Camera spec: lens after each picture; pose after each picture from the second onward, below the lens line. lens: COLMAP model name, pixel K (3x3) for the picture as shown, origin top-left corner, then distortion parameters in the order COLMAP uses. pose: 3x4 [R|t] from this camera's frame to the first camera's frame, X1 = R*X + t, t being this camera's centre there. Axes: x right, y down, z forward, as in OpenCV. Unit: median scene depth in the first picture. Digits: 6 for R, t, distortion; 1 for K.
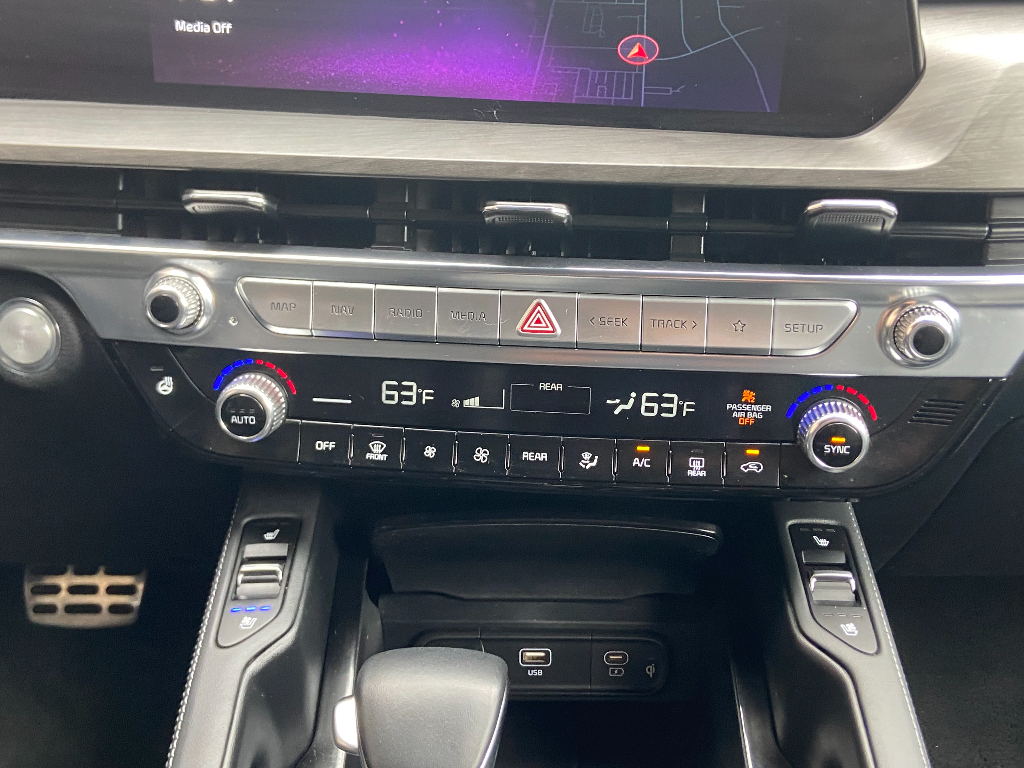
lens RADIAL K [[1117.1, 0, 519.1], [0, 1117.1, 382.2], [0, 0, 1]] dist [0.109039, 0.000000]
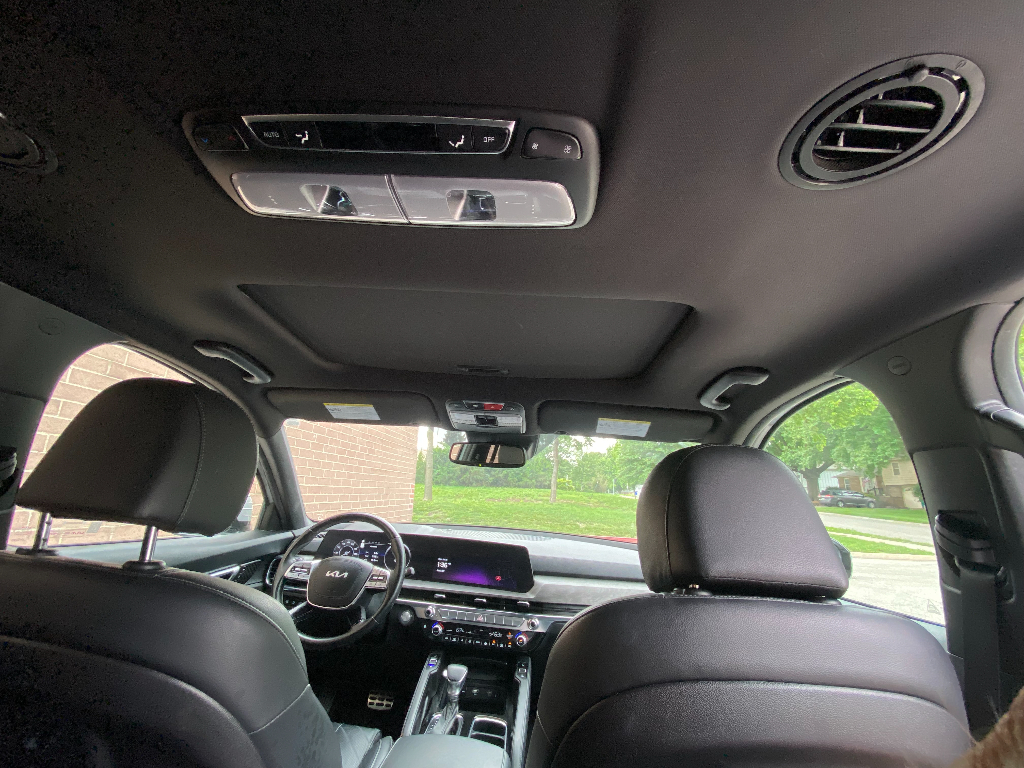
lens RADIAL K [[411.6, 0, 509.8], [0, 411.6, 377.9], [0, 0, 1]] dist [-0.002703, -0.008757]
pose [[0.997186, 0.042134, -0.062013, 0.291780], [-0.072587, 0.749579, -0.657923, 0.486478], [0.018762, 0.660572, 0.750528, -1.880830]]
